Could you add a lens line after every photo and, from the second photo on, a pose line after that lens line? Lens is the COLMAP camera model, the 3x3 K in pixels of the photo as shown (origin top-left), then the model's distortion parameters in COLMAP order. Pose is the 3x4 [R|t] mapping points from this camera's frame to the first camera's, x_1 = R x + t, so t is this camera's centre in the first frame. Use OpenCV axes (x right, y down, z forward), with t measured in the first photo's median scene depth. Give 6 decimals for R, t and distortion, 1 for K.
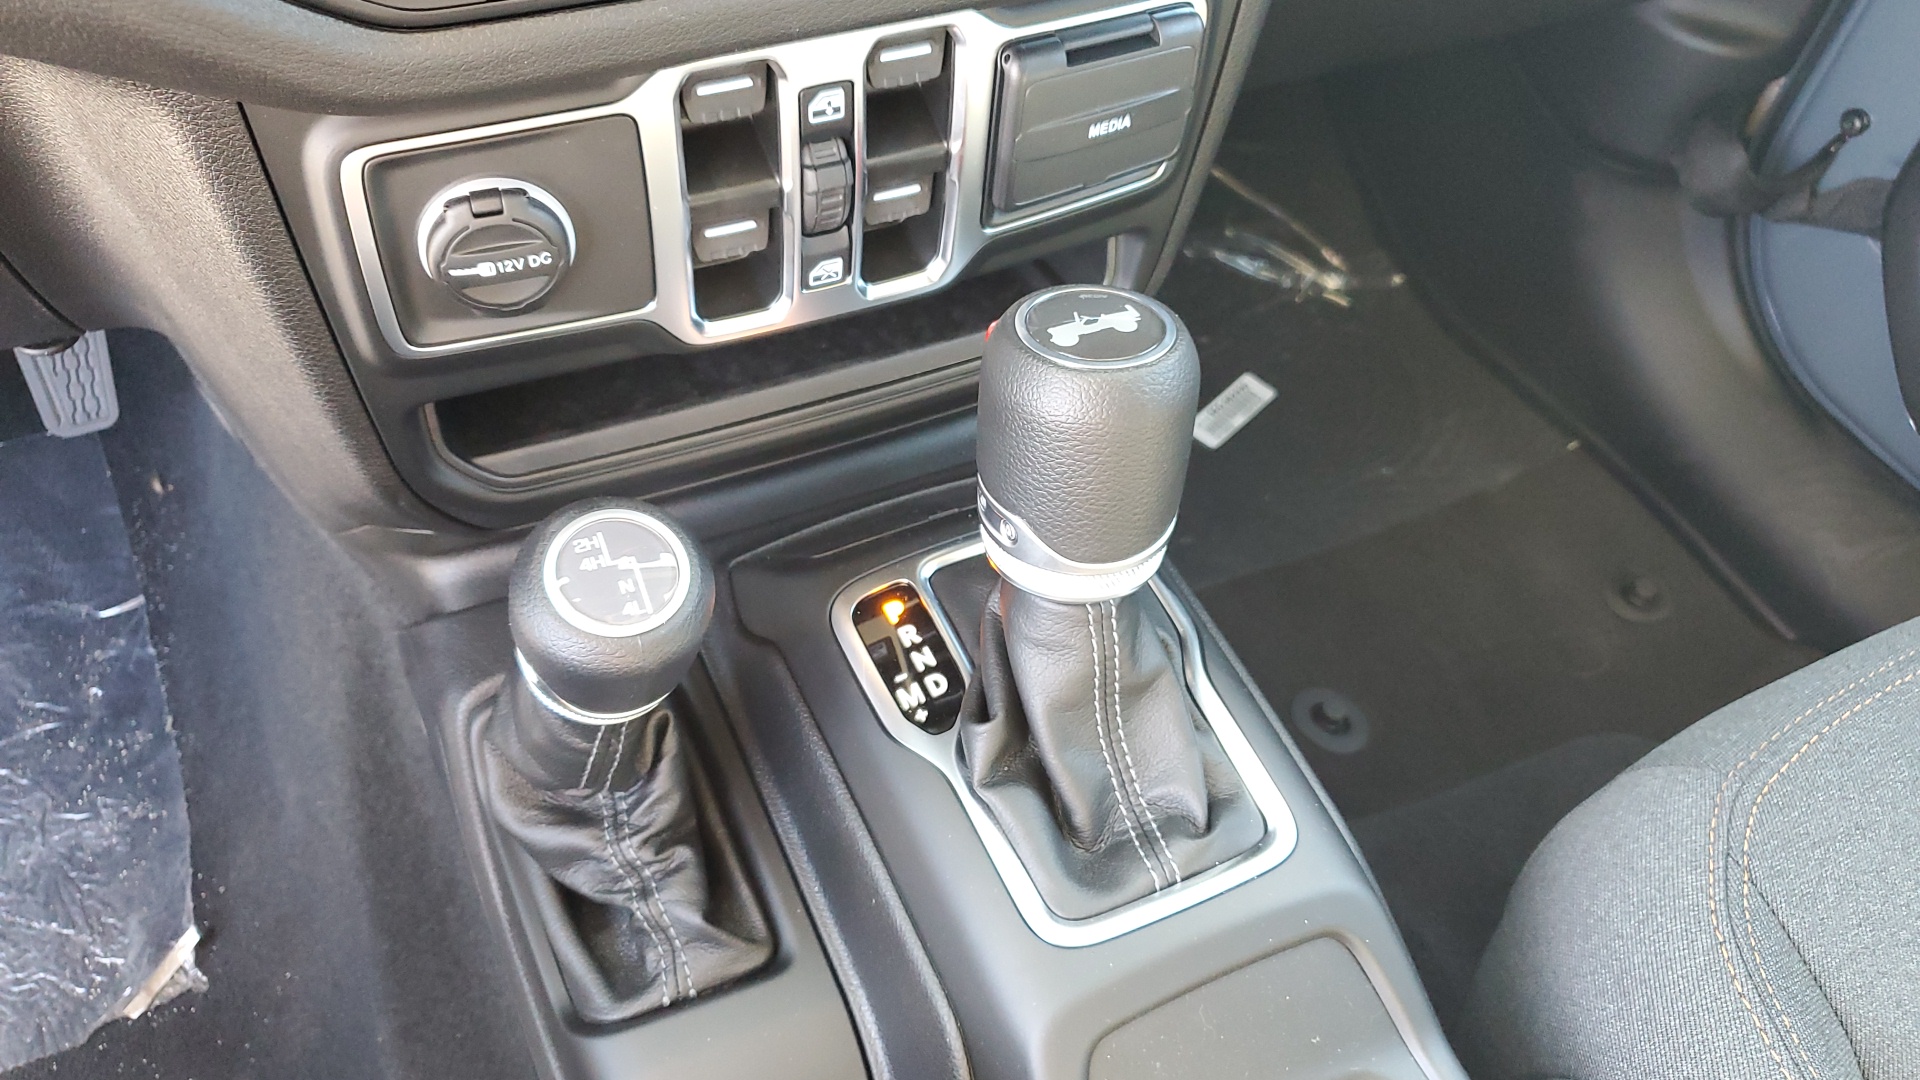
lens RADIAL K [[1455.5, 0, 960.0], [0, 1455.5, 540.0], [0, 0, 1]] dist [0.057518, 0.006250]
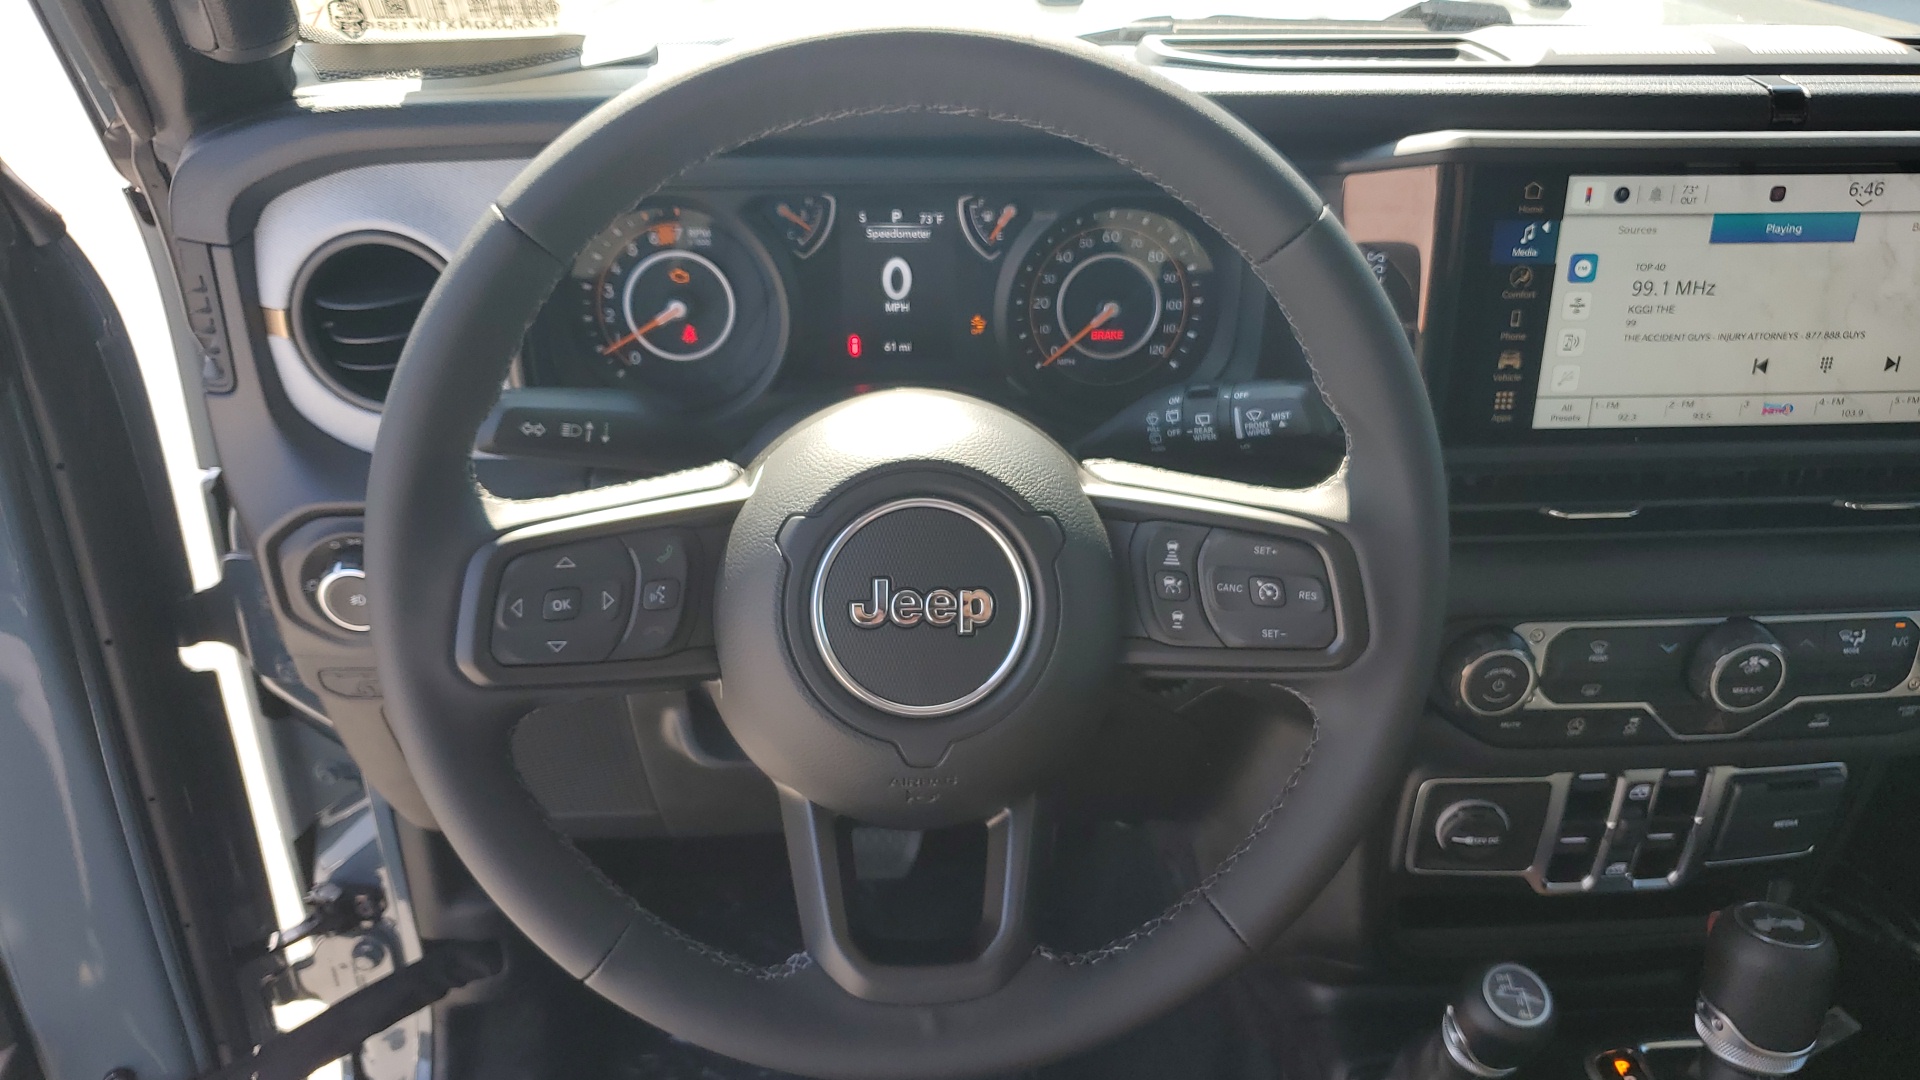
lens RADIAL K [[1455.5, 0, 960.0], [0, 1455.5, 540.0], [0, 0, 1]] dist [0.057518, 0.006250]
pose [[0.949895, 0.111644, -0.291949, -0.426466], [-0.211482, 0.917341, -0.337285, 0.285975], [0.230161, 0.382128, 0.894988, -1.229576]]
